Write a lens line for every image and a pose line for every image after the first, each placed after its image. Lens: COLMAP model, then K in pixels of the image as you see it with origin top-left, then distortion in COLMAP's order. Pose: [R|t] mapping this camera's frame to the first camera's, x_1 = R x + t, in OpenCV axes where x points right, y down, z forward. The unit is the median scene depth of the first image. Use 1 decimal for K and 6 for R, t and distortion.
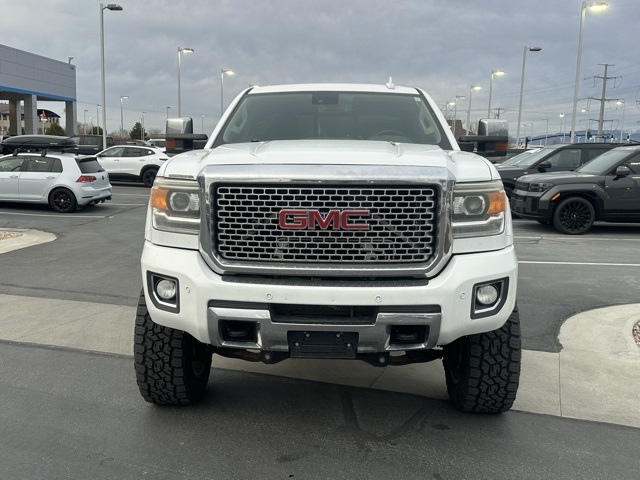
lens RADIAL K [[641.5, 0, 315.2], [0, 641.5, 240.7], [0, 0, 1]] dist [0.184259, -0.381520]
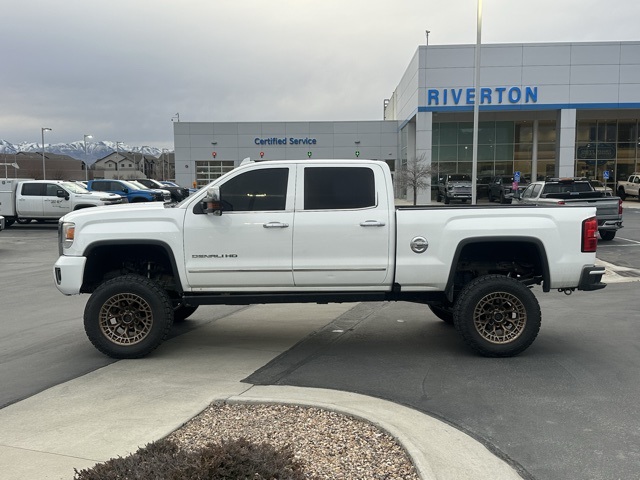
lens RADIAL K [[639.4, 0, 320.0], [0, 639.4, 240.0], [0, 0, 1]] dist [0.185174, -0.358233]
pose [[0.059759, 0.060008, -0.996408, 2.500437], [-0.129435, 0.990230, 0.051873, -0.259476], [0.989786, 0.125870, 0.066942, 1.711417]]
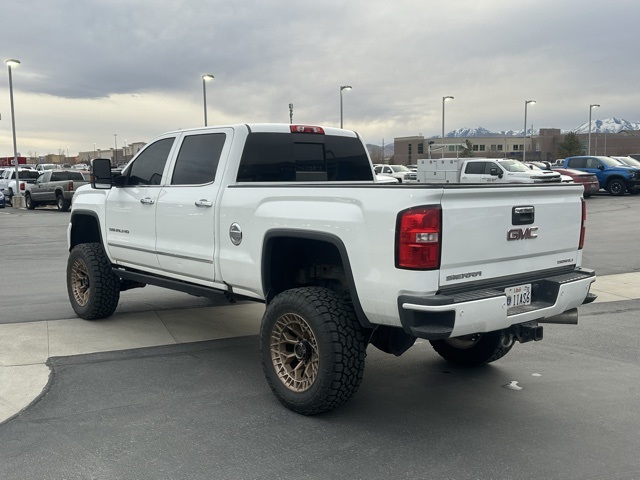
lens RADIAL K [[639.4, 0, 320.0], [0, 639.4, 240.0], [0, 0, 1]] dist [0.185174, -0.358233]
pose [[-0.729269, 0.059665, -0.681621, 1.318360], [-0.096547, 0.977251, 0.188838, -0.483614], [0.677381, 0.203522, -0.706918, 3.465321]]
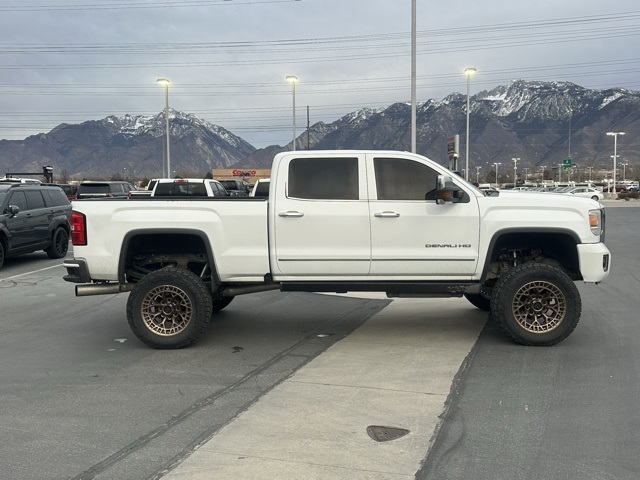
lens RADIAL K [[641.5, 0, 315.2], [0, 641.5, 240.7], [0, 0, 1]] dist [0.184259, -0.381520]
pose [[-0.006942, -0.095417, 0.995413, -2.412128], [0.144333, 0.984918, 0.095418, -0.342419], [-0.989505, 0.144334, 0.006935, 1.963954]]
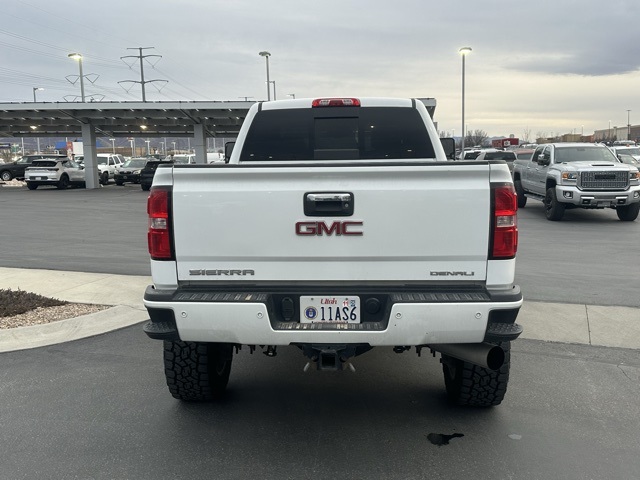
lens RADIAL K [[641.5, 0, 315.2], [0, 641.5, 240.7], [0, 0, 1]] dist [0.184259, -0.381520]
pose [[-0.999976, 0.003171, 0.006105, 0.113472], [0.004627, 0.966709, 0.255835, -0.523434], [-0.005091, 0.255857, -0.966701, 3.781417]]
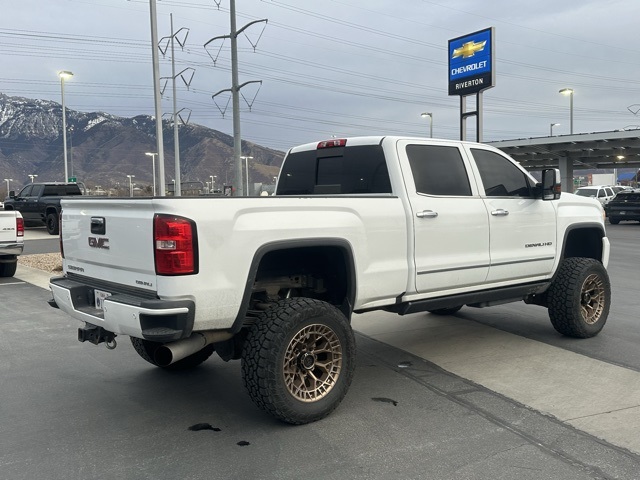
lens RADIAL K [[641.5, 0, 315.2], [0, 641.5, 240.7], [0, 0, 1]] dist [0.184259, -0.381520]
pose [[-0.680249, -0.050155, 0.731264, -1.293608], [0.102456, 0.981356, 0.162616, -0.474417], [-0.725786, 0.185542, -0.662427, 3.409784]]
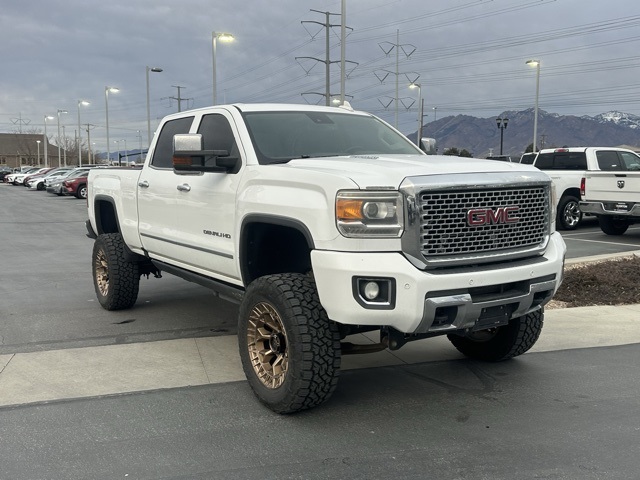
lens RADIAL K [[641.5, 0, 315.2], [0, 641.5, 240.7], [0, 0, 1]] dist [0.184259, -0.381520]
pose [[0.813338, -0.085229, 0.575515, -0.964179], [0.099598, 0.995006, 0.006596, -0.026959], [-0.573203, 0.051955, 0.817765, 0.160431]]
